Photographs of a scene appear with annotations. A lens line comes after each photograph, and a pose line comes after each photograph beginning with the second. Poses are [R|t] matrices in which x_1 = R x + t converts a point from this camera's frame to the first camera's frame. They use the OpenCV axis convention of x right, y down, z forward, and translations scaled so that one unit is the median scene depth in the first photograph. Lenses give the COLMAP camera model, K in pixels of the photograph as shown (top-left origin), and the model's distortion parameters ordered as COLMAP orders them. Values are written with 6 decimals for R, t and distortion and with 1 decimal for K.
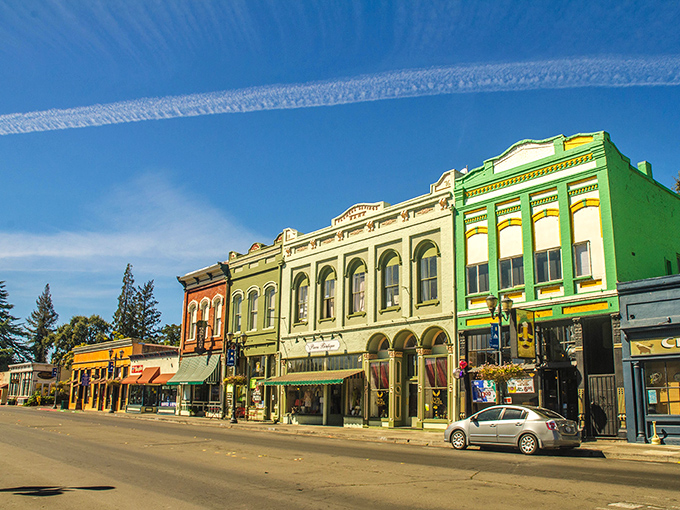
lens RADIAL K [[611.9, 0, 340.0], [0, 611.9, 255.0], [0, 0, 1]] dist [0.086595, -0.233099]
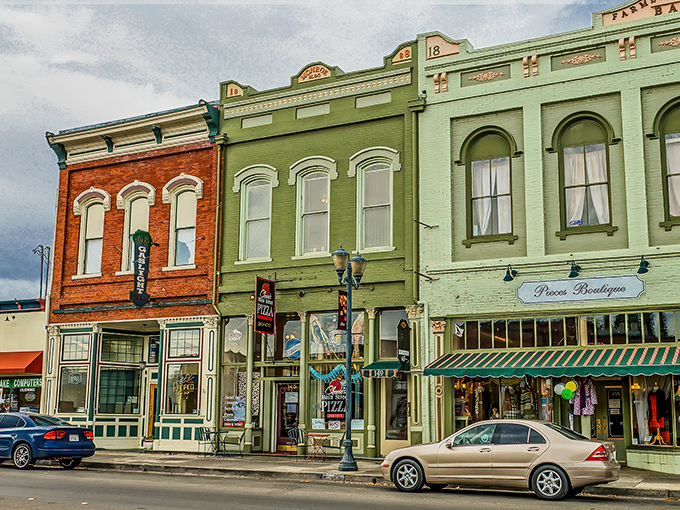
lens RADIAL K [[886.8, 0, 340.0], [0, 886.8, 255.0], [0, 0, 1]] dist [0.000225, -0.018467]
pose [[0.921579, 0.067301, 0.382313, -0.345478], [-0.086251, 0.995739, 0.032627, 0.093702], [-0.378488, -0.063043, 0.923457, 0.375599]]
